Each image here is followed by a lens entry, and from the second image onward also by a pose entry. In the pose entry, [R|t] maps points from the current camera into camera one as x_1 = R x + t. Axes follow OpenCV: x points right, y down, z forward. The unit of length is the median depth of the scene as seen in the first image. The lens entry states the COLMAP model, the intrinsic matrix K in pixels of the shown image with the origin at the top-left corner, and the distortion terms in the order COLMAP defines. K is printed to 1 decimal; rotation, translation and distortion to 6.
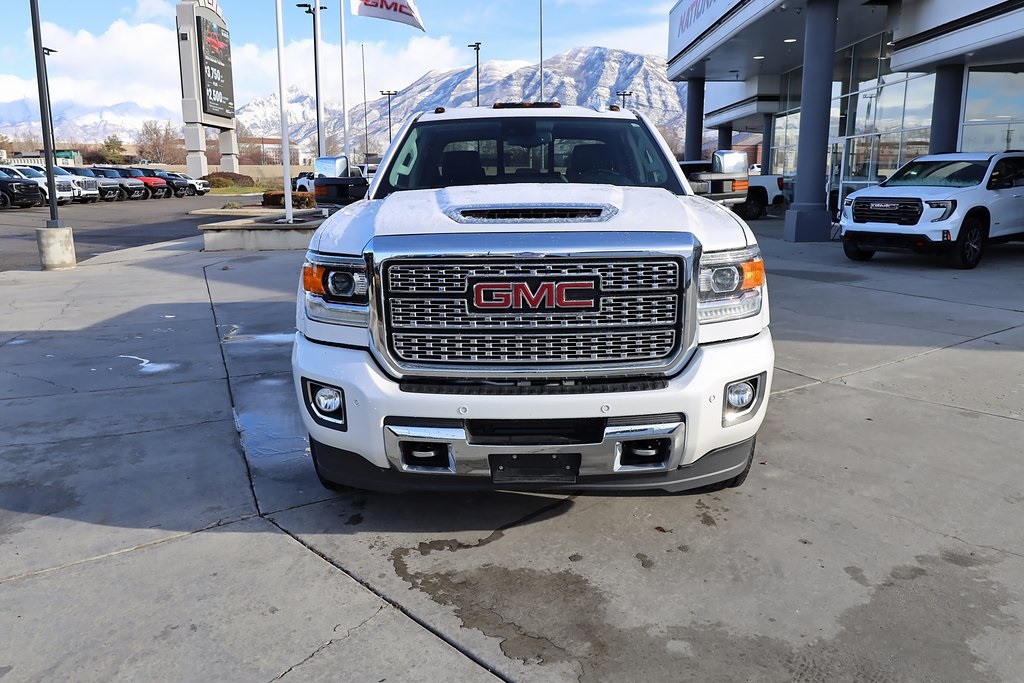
lens RADIAL K [[760.4, 0, 514.6], [0, 760.4, 333.2], [0, 0, 1]] dist [-0.000069, -0.002434]
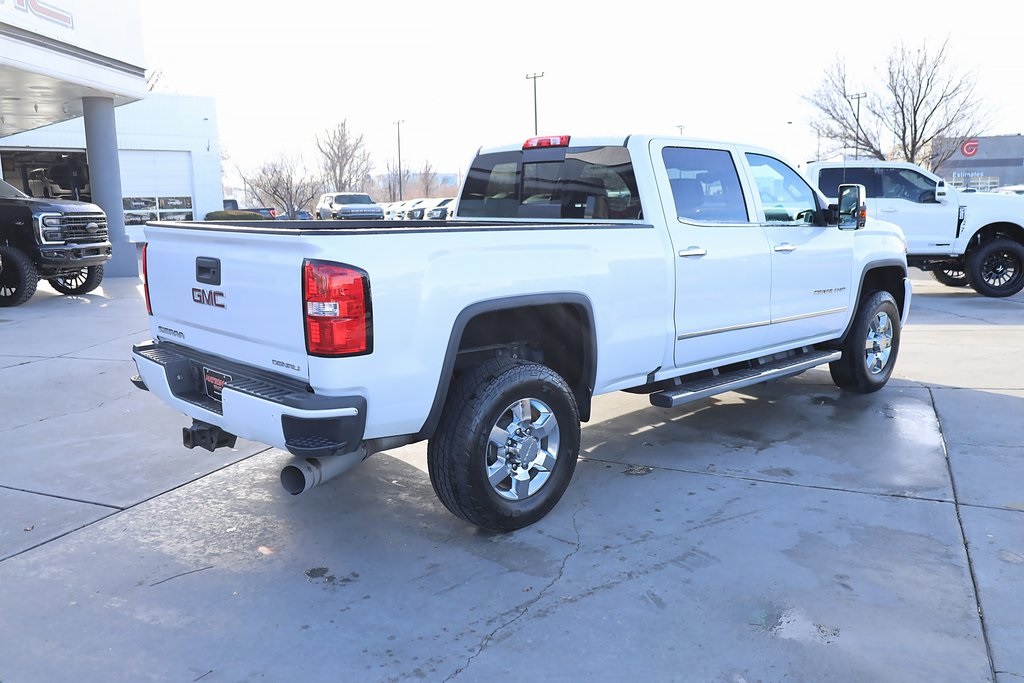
lens RADIAL K [[848.9, 0, 519.9], [0, 848.9, 335.8], [0, 0, 1]] dist [-0.015165, -0.004140]
pose [[-0.696169, -0.096906, 0.711307, -0.860427], [0.160393, 0.944803, 0.285696, -0.482958], [-0.699730, 0.312981, -0.642199, 2.345603]]
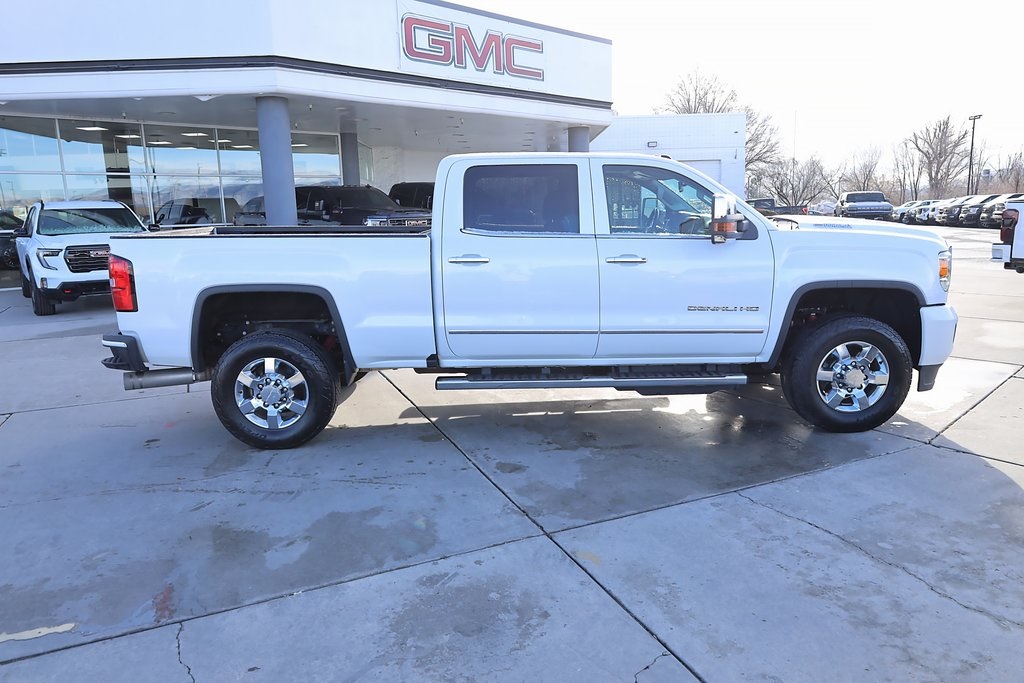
lens RADIAL K [[709.0, 0, 514.3], [0, 709.0, 339.5], [0, 0, 1]] dist [-0.003880, -0.001777]
pose [[-0.014520, -0.173918, 0.984653, -1.290221], [0.221668, 0.959693, 0.172778, -0.283190], [-0.975014, 0.220774, 0.024617, 1.357398]]
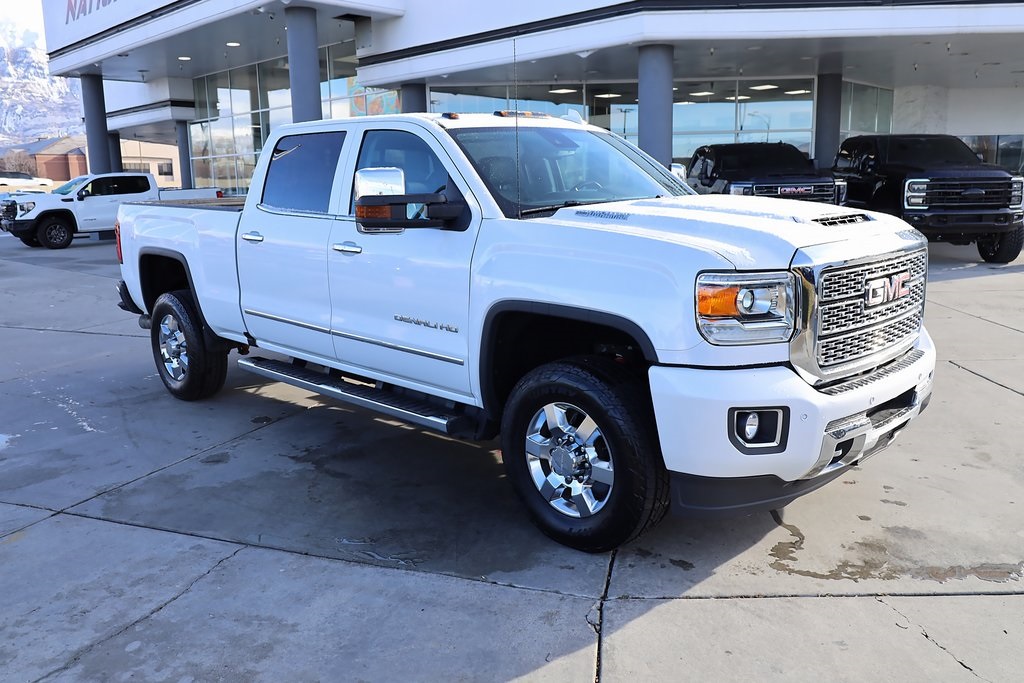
lens RADIAL K [[833.3, 0, 510.9], [0, 833.3, 340.8], [0, 0, 1]] dist [-0.017093, -0.001122]
pose [[0.703321, -0.140976, 0.696754, -0.800292], [0.157192, 0.986718, 0.040971, -0.072529], [-0.693275, 0.080708, 0.716139, 0.322193]]
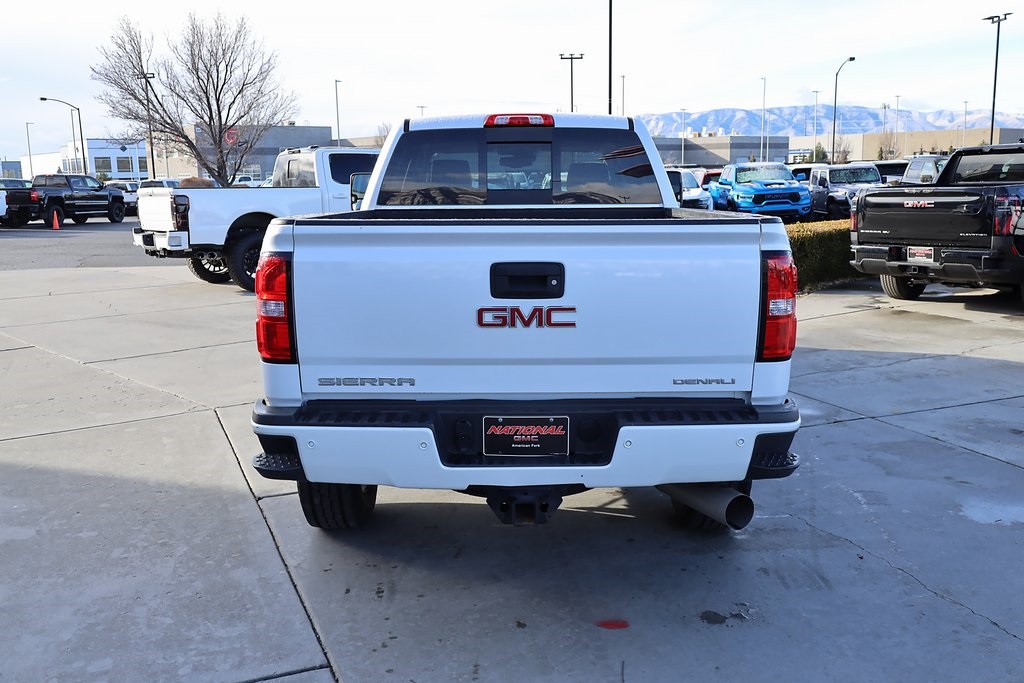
lens RADIAL K [[900.4, 0, 513.3], [0, 900.4, 349.0], [0, 0, 1]] dist [-0.011430, 0.000734]
pose [[-0.999790, 0.020479, -0.000468, 0.033666], [0.018781, 0.925548, 0.378164, -0.560286], [0.008177, 0.378076, -0.925738, 2.647498]]
